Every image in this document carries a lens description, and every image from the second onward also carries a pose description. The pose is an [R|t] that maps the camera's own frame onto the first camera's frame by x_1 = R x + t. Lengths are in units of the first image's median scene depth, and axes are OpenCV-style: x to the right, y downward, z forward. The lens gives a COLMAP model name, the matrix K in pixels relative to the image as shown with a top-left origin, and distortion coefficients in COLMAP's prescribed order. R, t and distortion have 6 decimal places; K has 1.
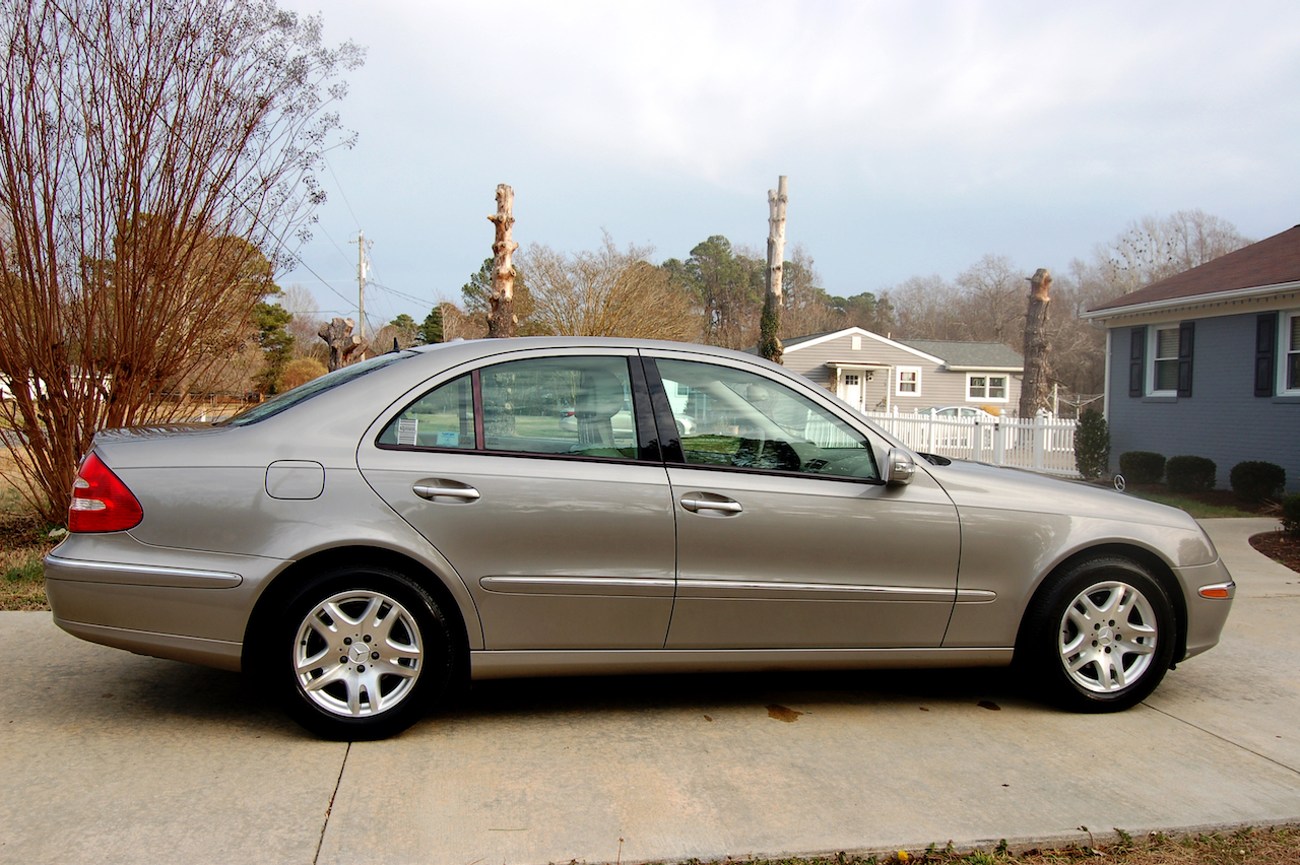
lens RADIAL K [[1172.2, 0, 641.2], [0, 1172.2, 435.0], [0, 0, 1]] dist [-0.093107, 0.055168]
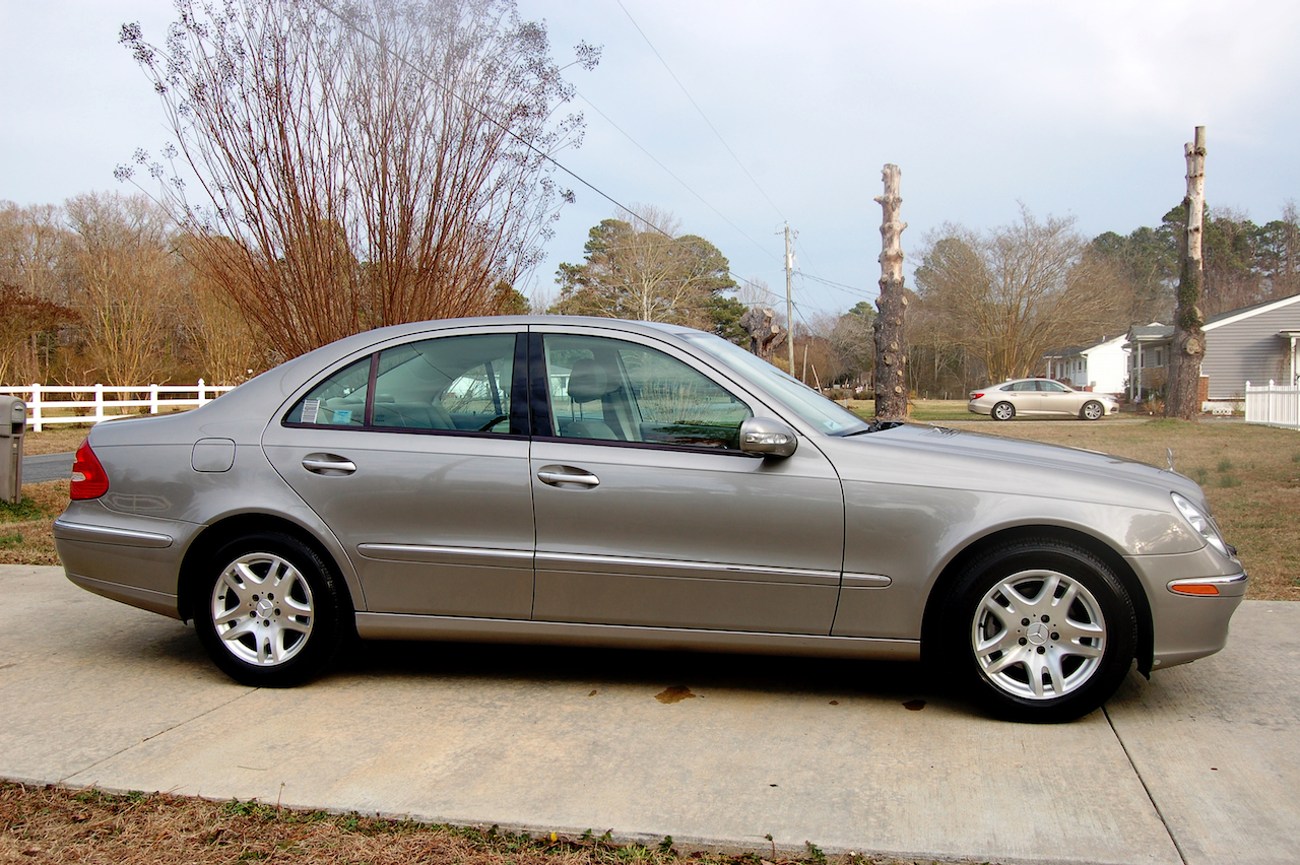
lens RADIAL K [[1172.2, 0, 641.2], [0, 1172.2, 435.0], [0, 0, 1]] dist [-0.093107, 0.055168]
pose [[0.921391, -0.013639, -0.388398, 0.482303], [0.017832, 0.999815, 0.007194, 0.016208], [0.388228, -0.013555, 0.921463, 0.100637]]
